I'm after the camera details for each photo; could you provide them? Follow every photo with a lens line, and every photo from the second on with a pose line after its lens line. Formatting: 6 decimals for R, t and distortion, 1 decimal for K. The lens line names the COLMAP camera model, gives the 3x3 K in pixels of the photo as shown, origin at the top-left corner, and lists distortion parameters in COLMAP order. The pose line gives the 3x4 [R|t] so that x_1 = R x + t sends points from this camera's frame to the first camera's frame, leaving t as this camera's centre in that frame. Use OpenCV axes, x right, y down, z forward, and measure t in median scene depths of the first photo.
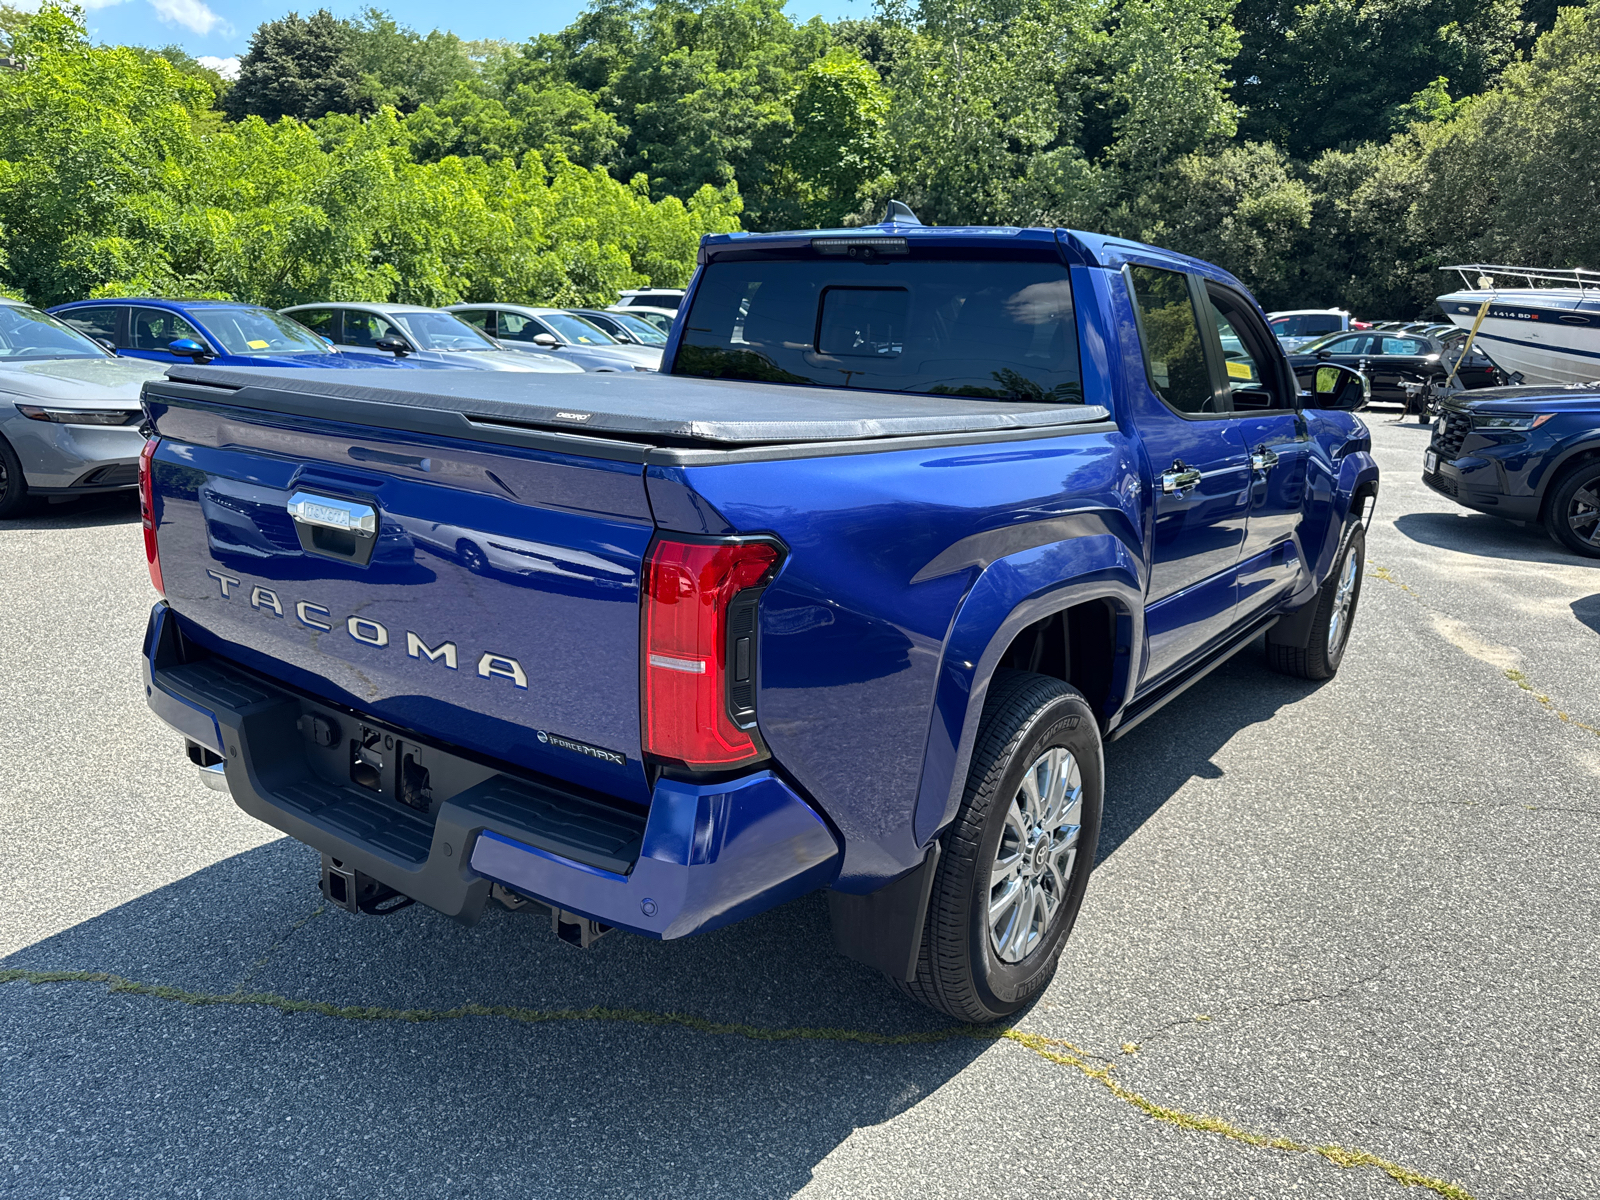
lens RADIAL K [[1152.2, 0, 811.9], [0, 1152.2, 599.3], [0, 0, 1]] dist [0.003372, -0.004694]
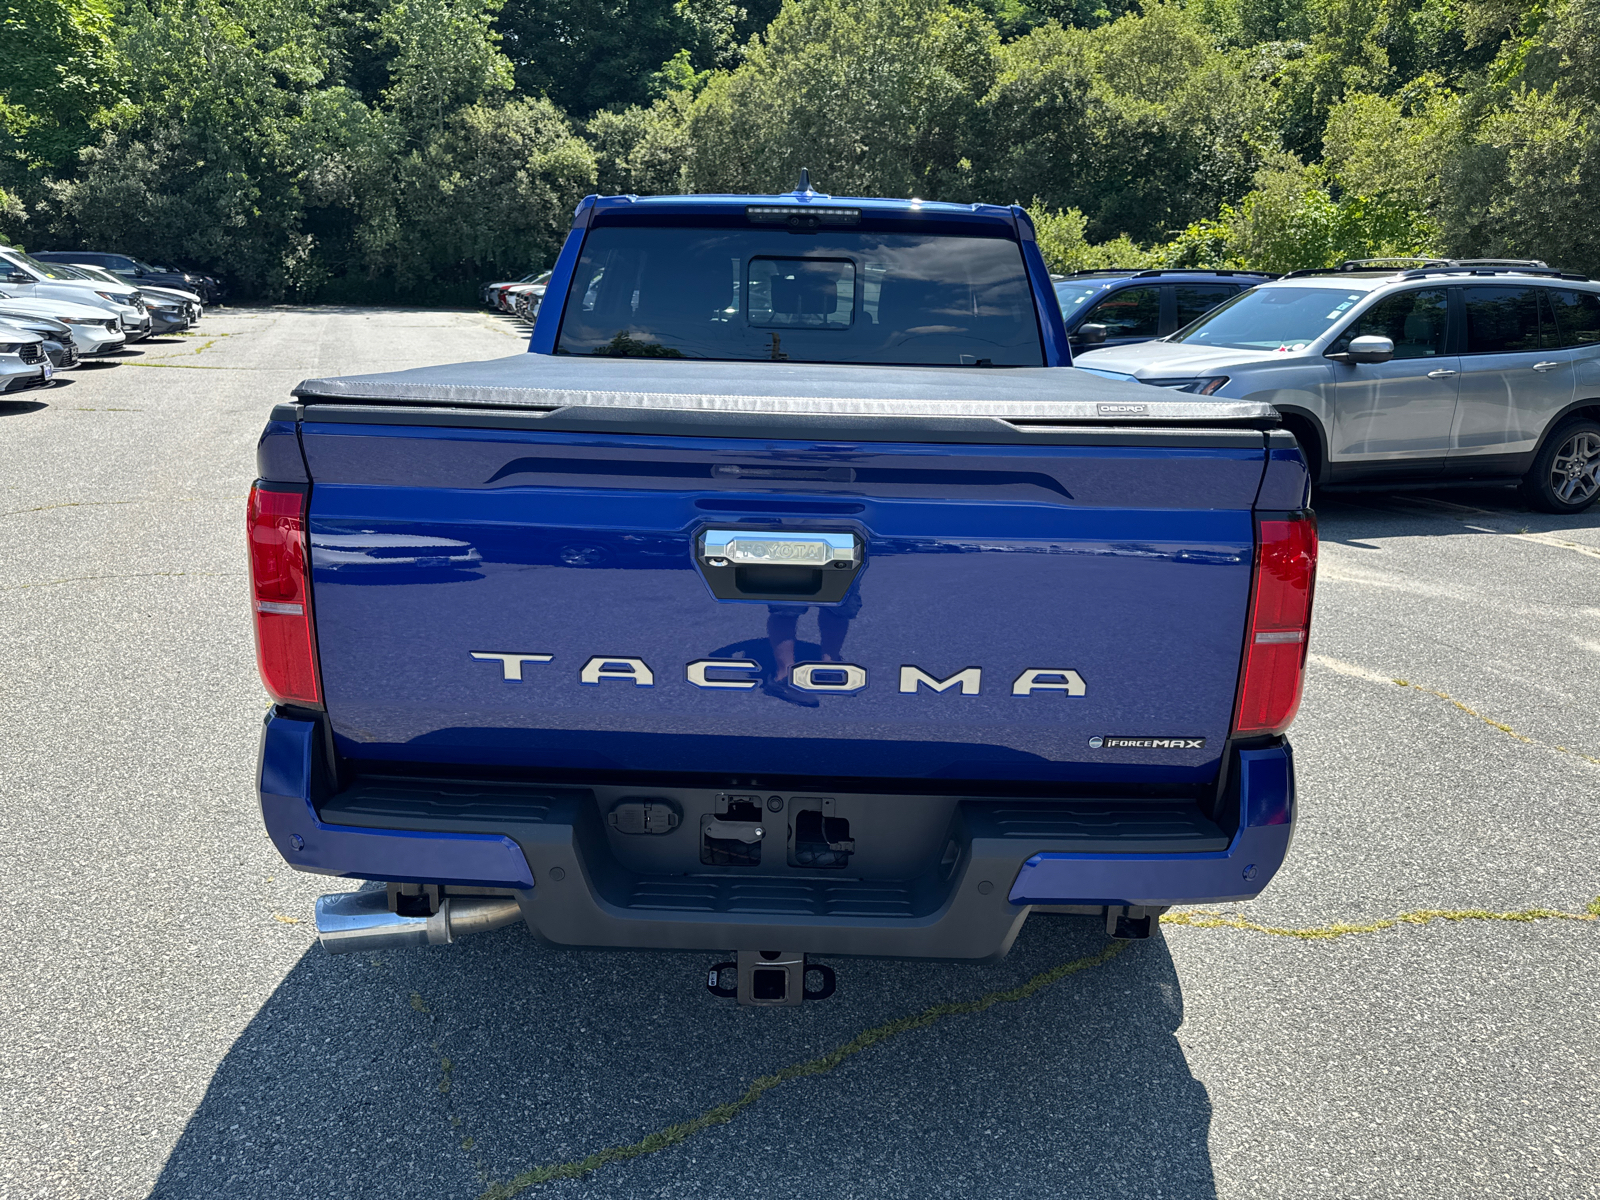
lens RADIAL K [[1151.9, 0, 802.9], [0, 1151.9, 579.9], [0, 0, 1]] dist [0.039740, -0.034347]
pose [[0.828763, -0.152016, 0.538556, -0.038854], [0.139834, 0.988122, 0.063728, -0.004667], [-0.541847, 0.022493, 0.840176, 0.012656]]
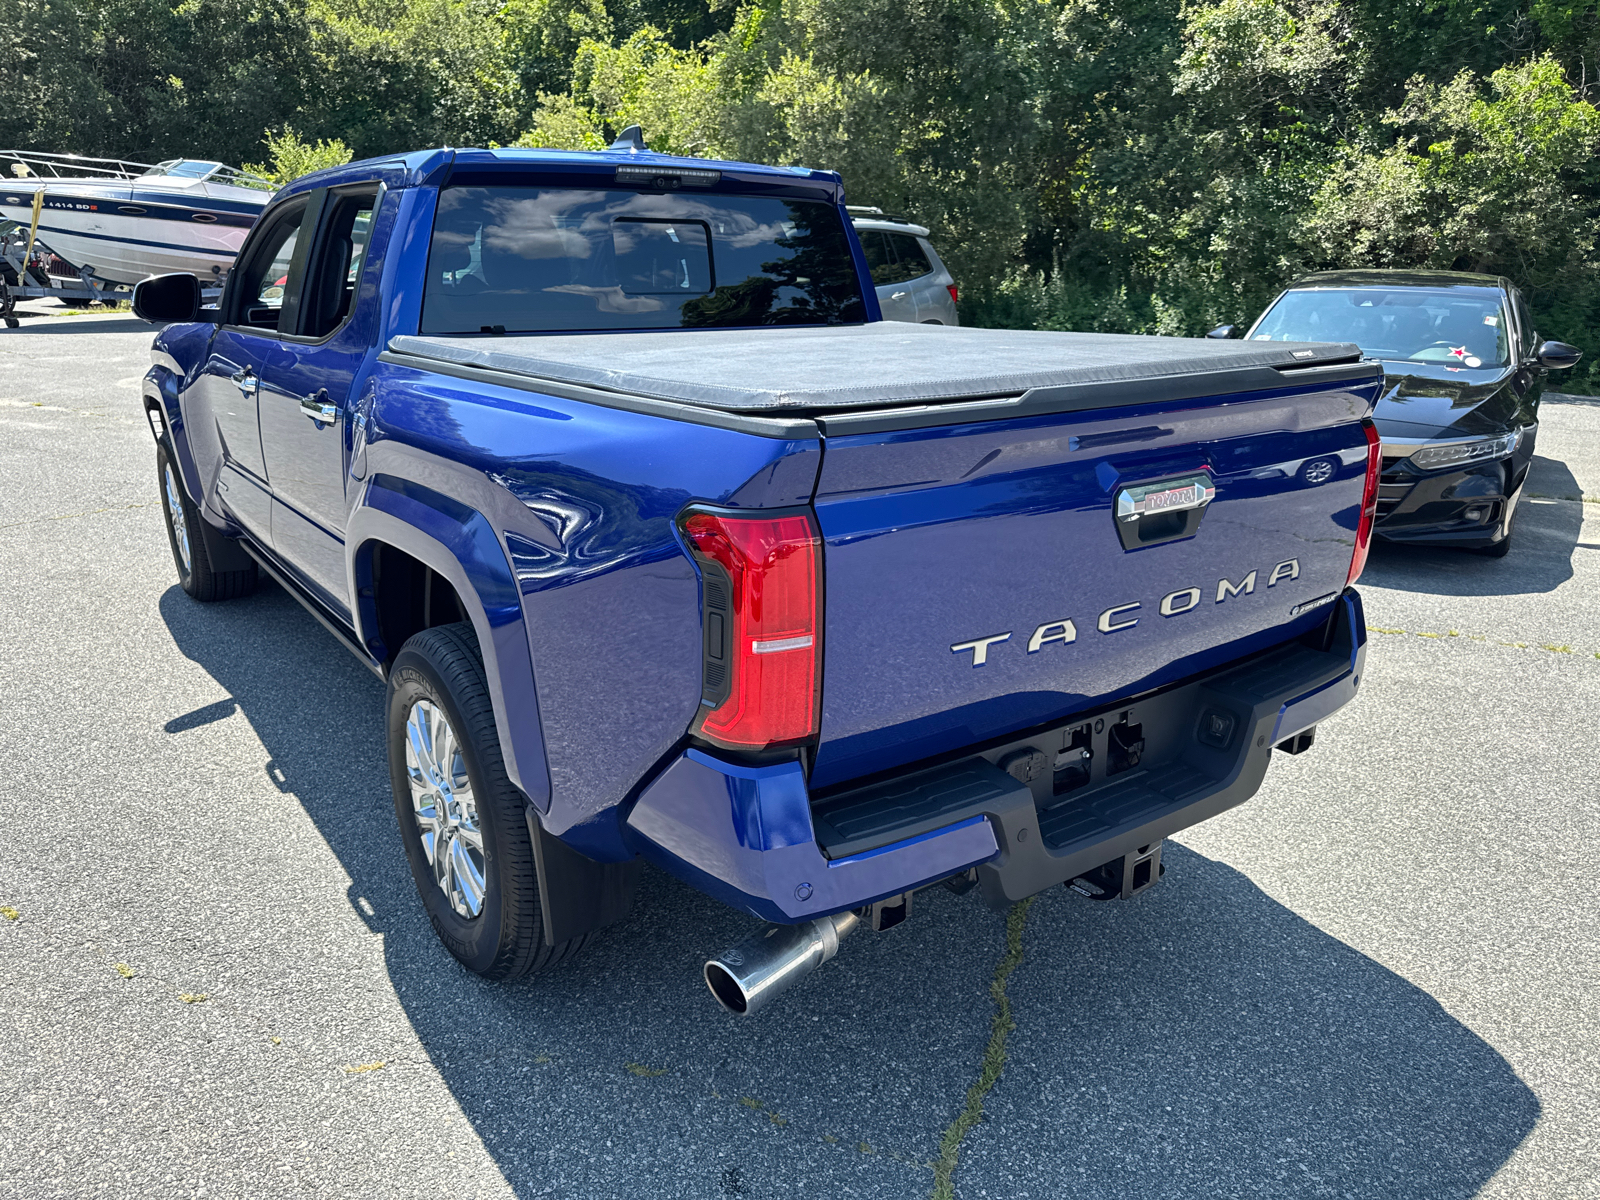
lens RADIAL K [[1152.2, 0, 811.9], [0, 1152.2, 599.3], [0, 0, 1]] dist [0.003372, -0.004694]
pose [[0.323871, -0.312777, 0.892904, -0.063036], [0.226875, 0.941911, 0.247652, -0.013462], [-0.918496, 0.122370, 0.376019, 0.041535]]
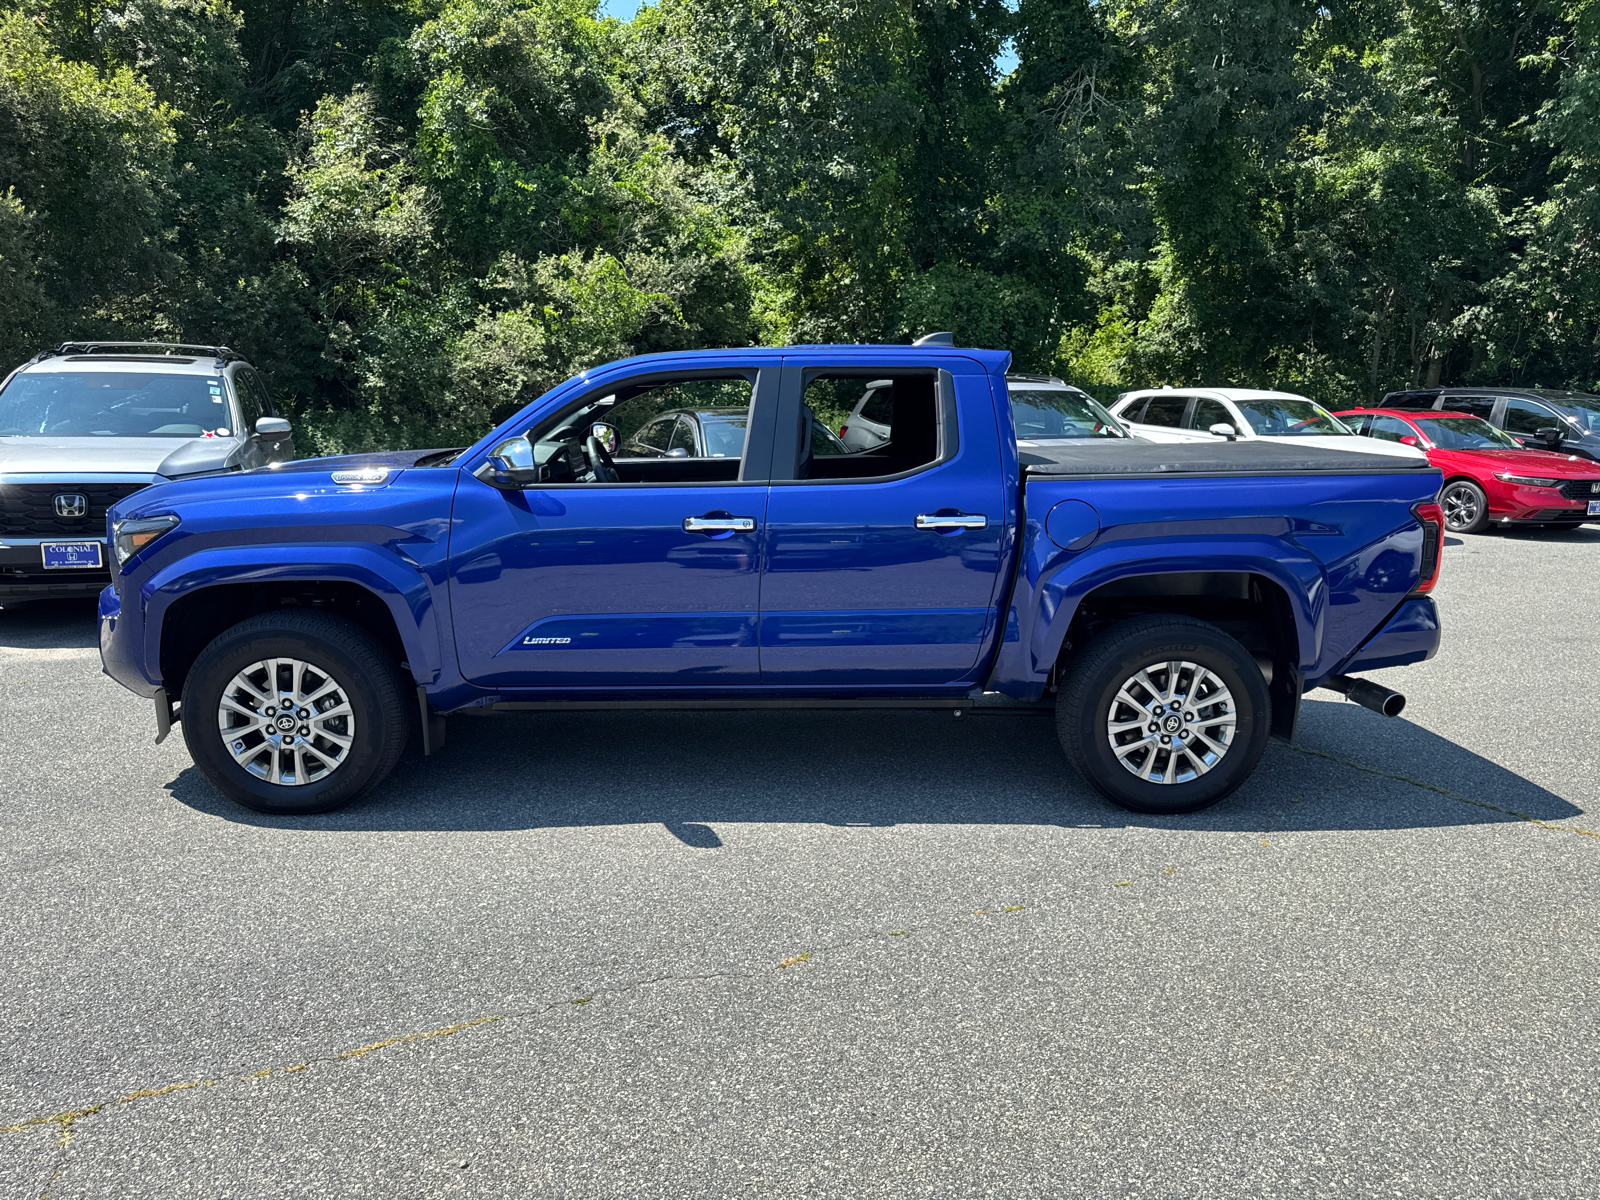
lens RADIAL K [[1152.2, 0, 811.9], [0, 1152.2, 599.3], [0, 0, 1]] dist [0.003372, -0.004694]
pose [[-0.572536, -0.194196, 0.796549, -0.077930], [0.154311, 0.928658, 0.337317, -0.039426], [-0.805227, 0.316043, -0.501723, 0.141429]]
